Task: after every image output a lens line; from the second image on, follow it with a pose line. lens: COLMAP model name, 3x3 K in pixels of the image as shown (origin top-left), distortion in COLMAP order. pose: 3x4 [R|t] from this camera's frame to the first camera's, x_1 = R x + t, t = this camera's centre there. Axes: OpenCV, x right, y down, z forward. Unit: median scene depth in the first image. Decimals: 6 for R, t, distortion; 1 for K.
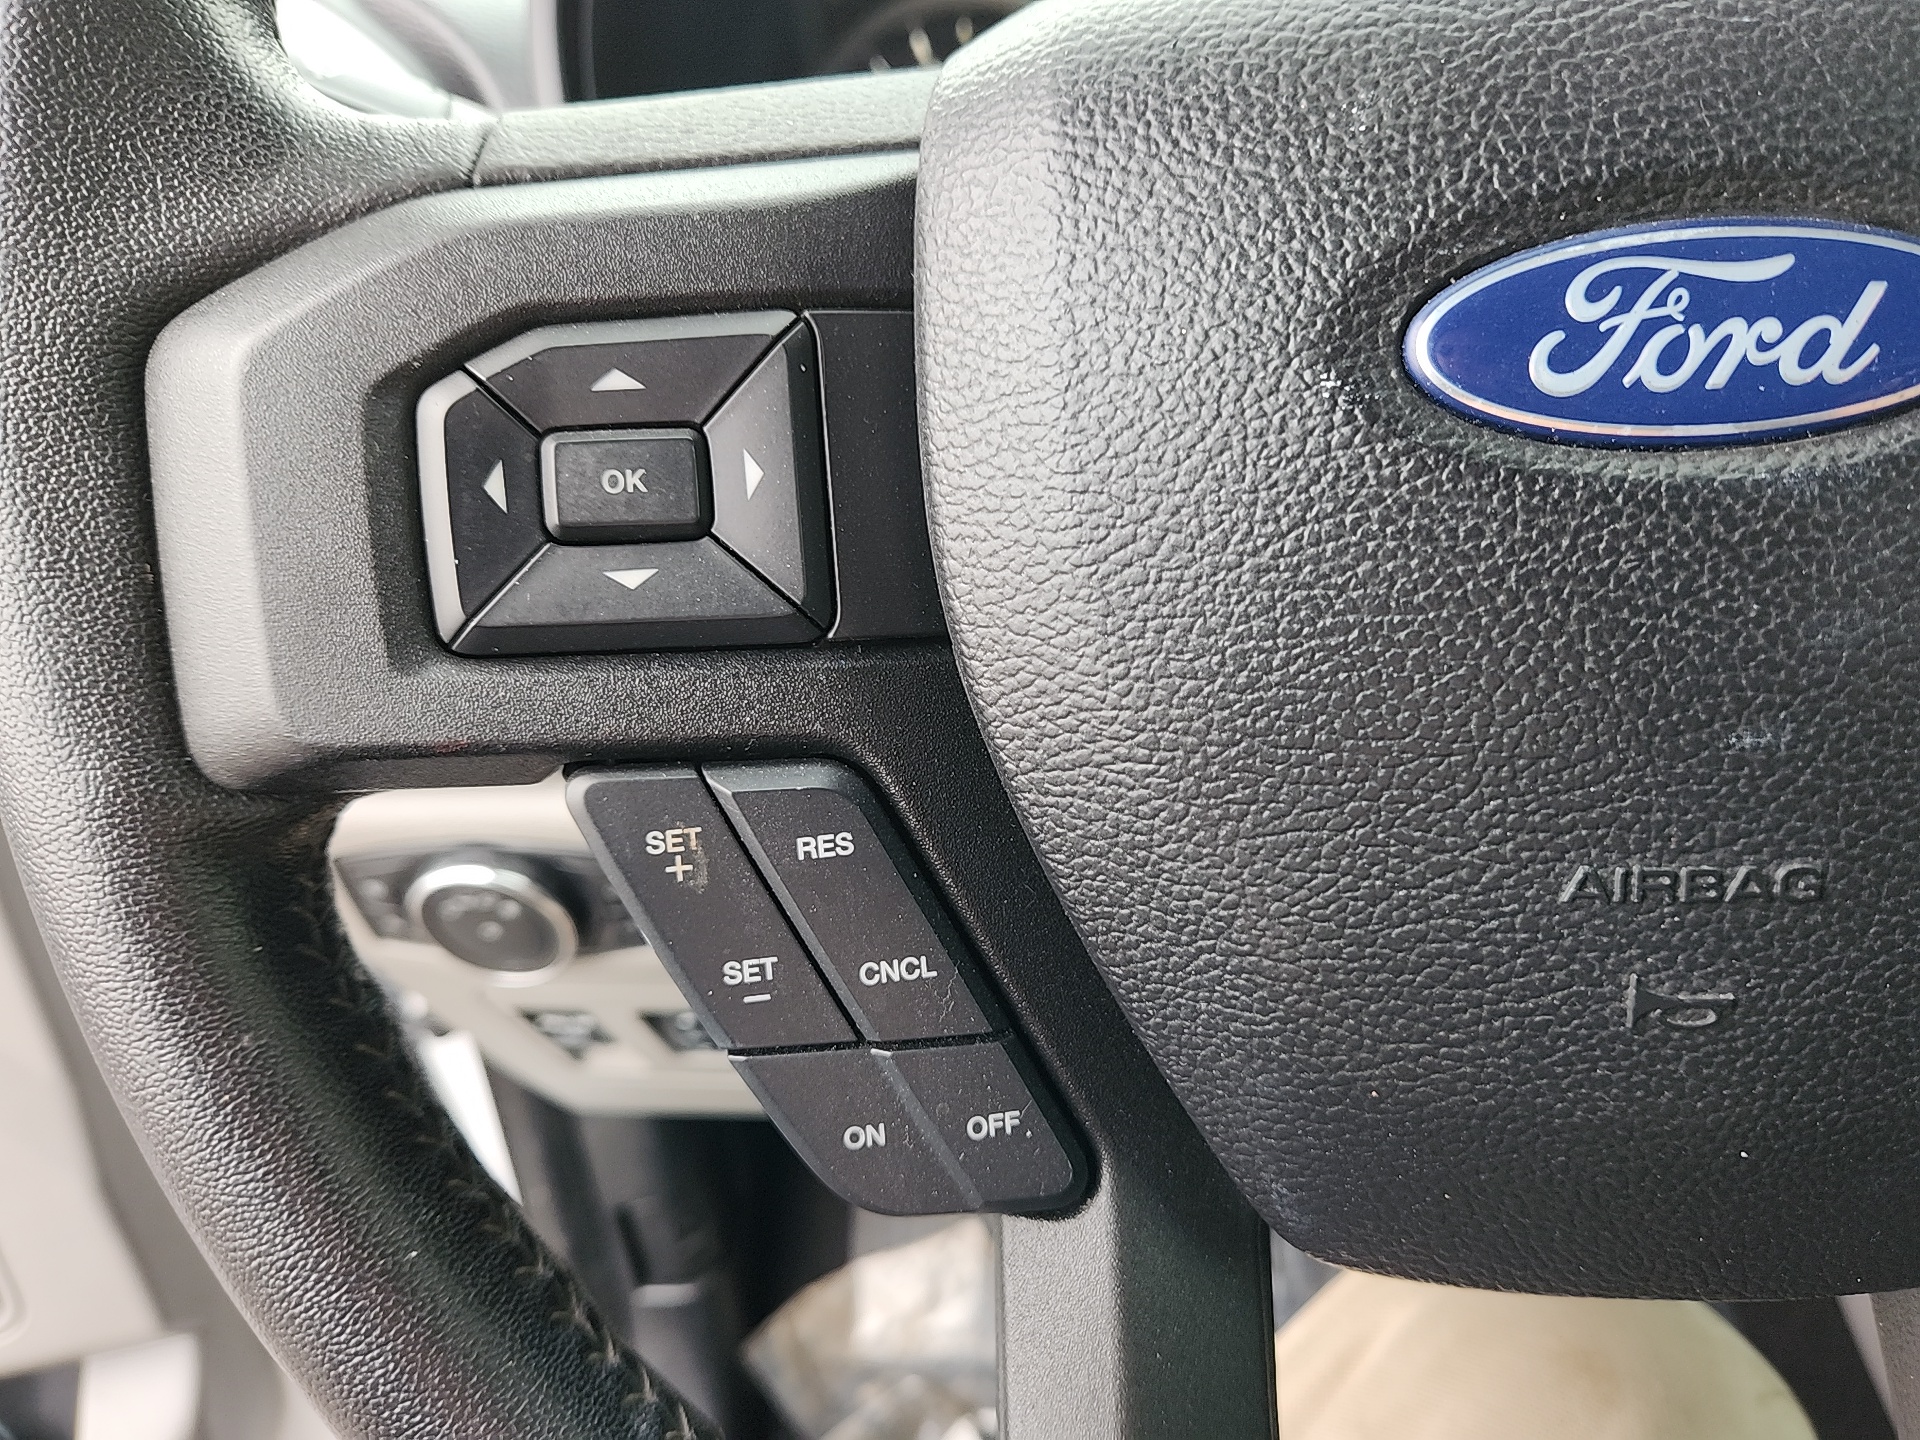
lens RADIAL K [[1557.3, 0, 961.7], [0, 1557.3, 772.5], [0, 0, 1]] dist [-0.012551, 0.000496]
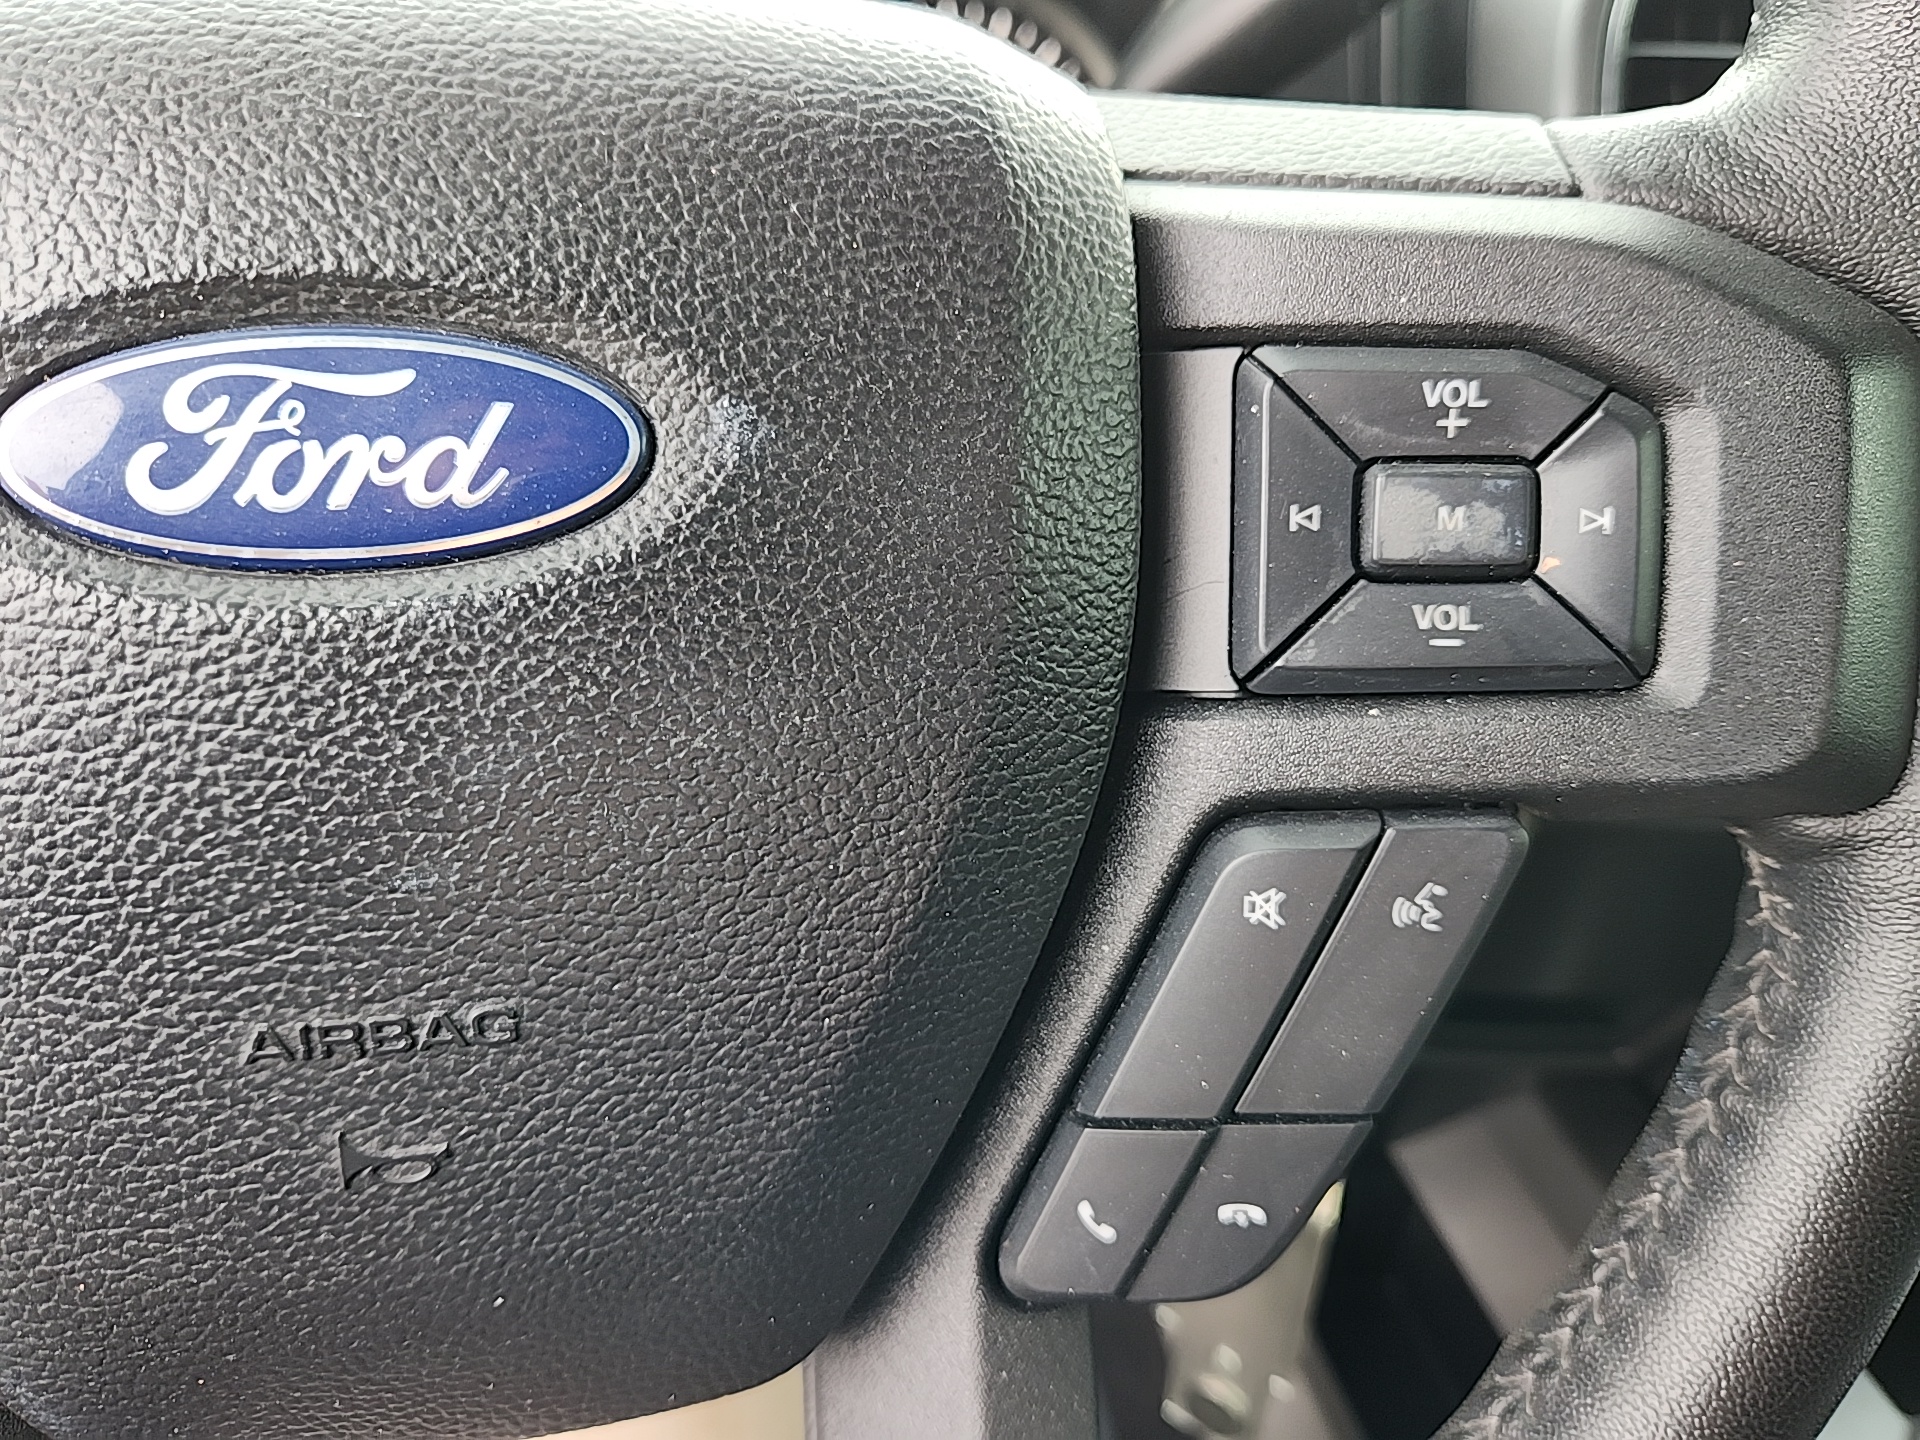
lens RADIAL K [[1557.3, 0, 961.7], [0, 1557.3, 772.5], [0, 0, 1]] dist [-0.012551, 0.000496]
pose [[0.944712, -0.037845, 0.325710, 0.507679], [0.037650, 0.999267, 0.006905, -0.079860], [-0.325732, 0.005740, 0.945445, 0.001899]]
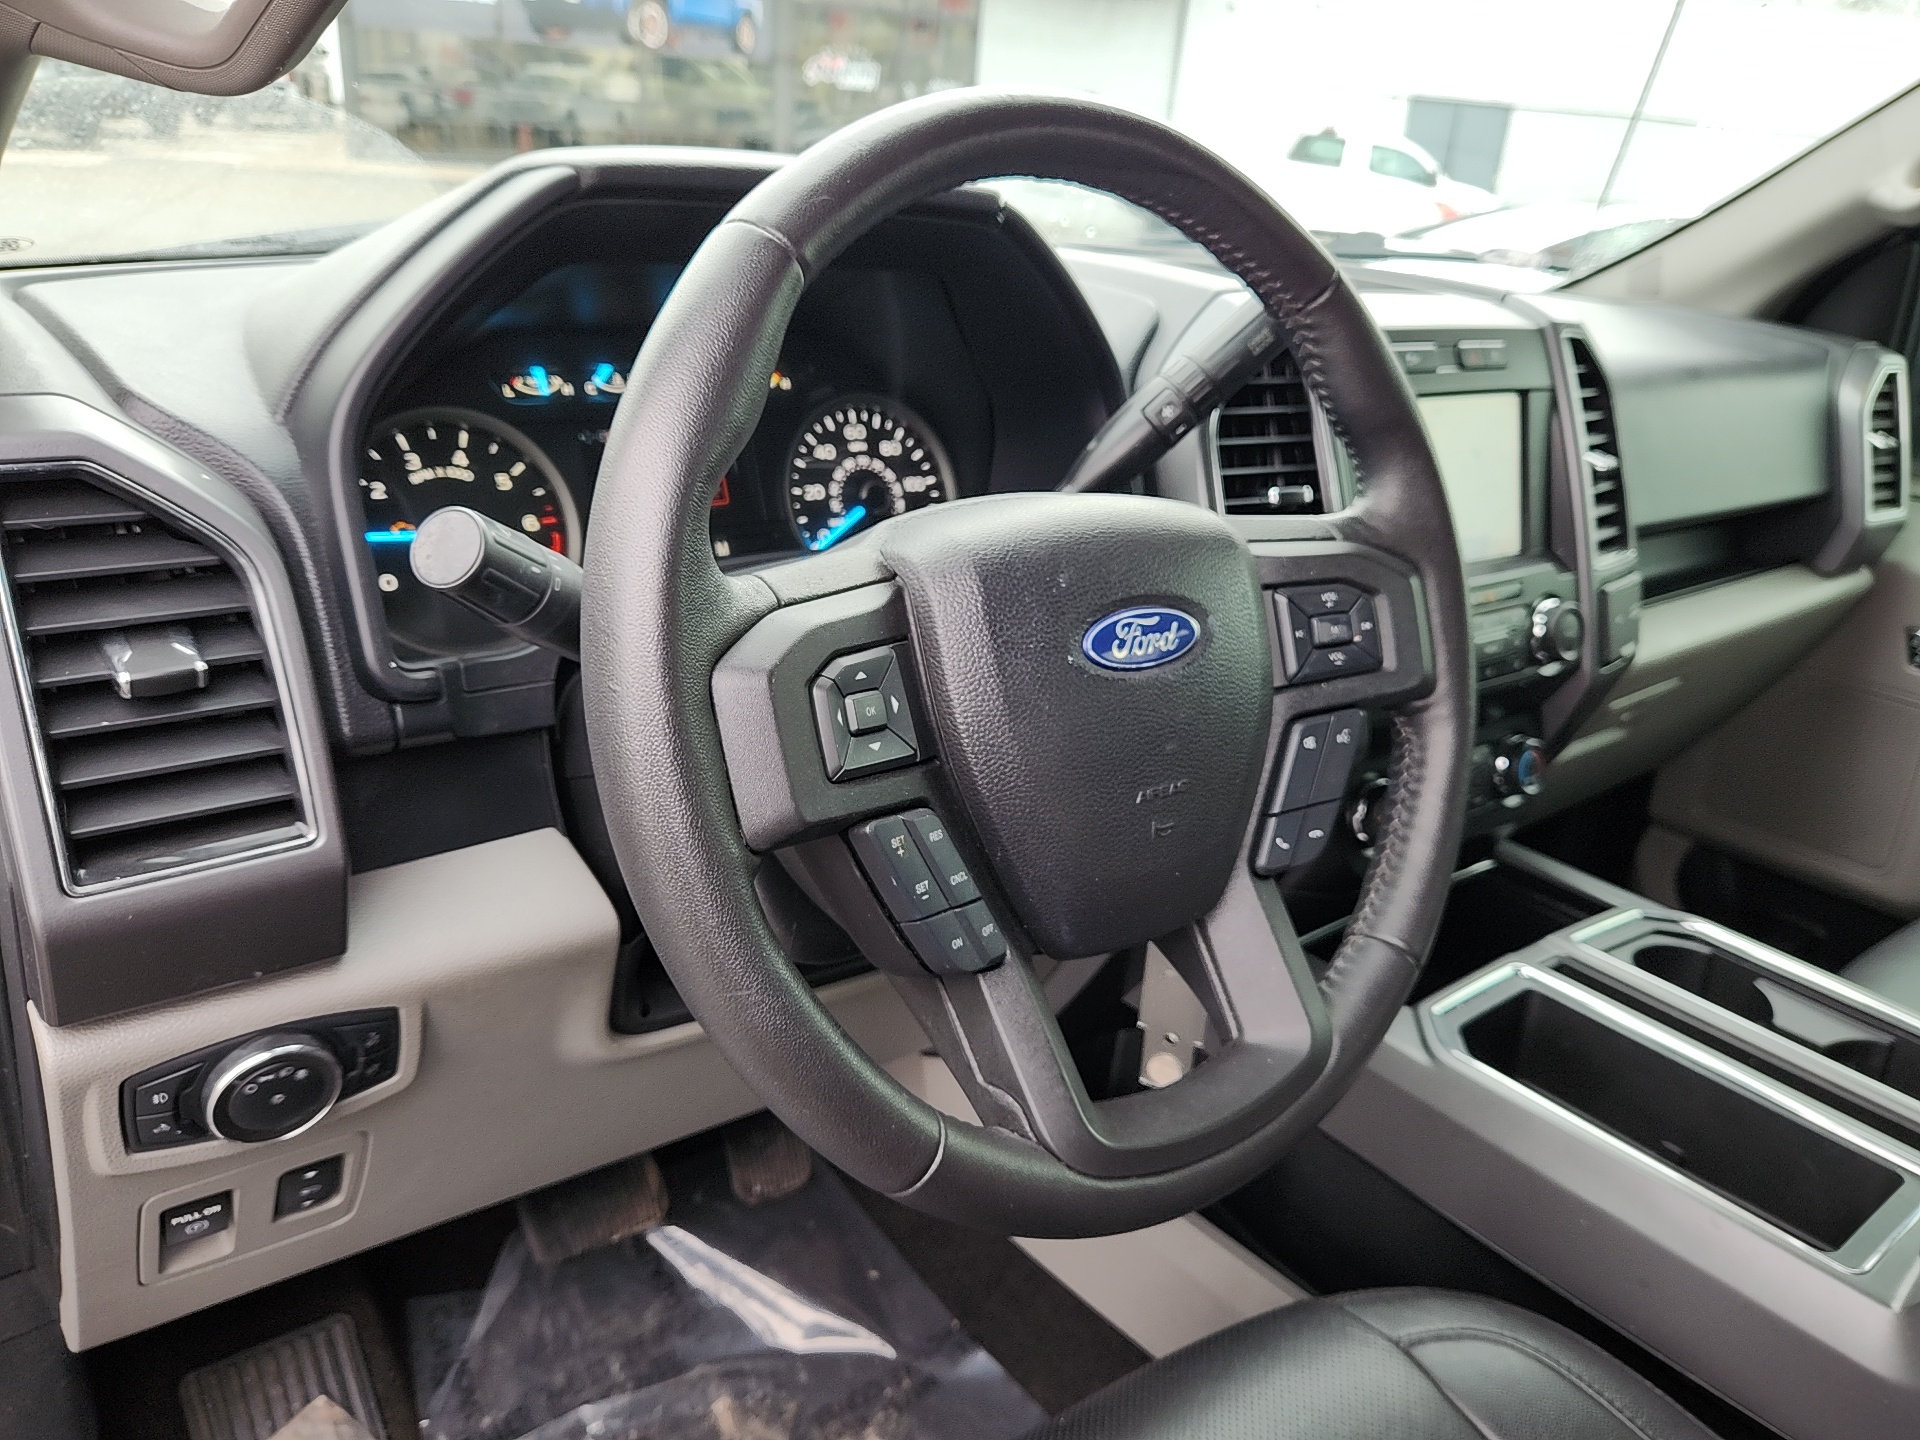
lens RADIAL K [[1407.7, 0, 960.0], [0, 1407.7, 720.0], [0, 0, 1]] dist [0.075418, -0.071226]
pose [[0.694862, -0.103438, 0.711665, -2.089176], [0.211653, 0.975187, -0.064916, 0.022727], [-0.687291, 0.195734, 0.699513, -0.925103]]
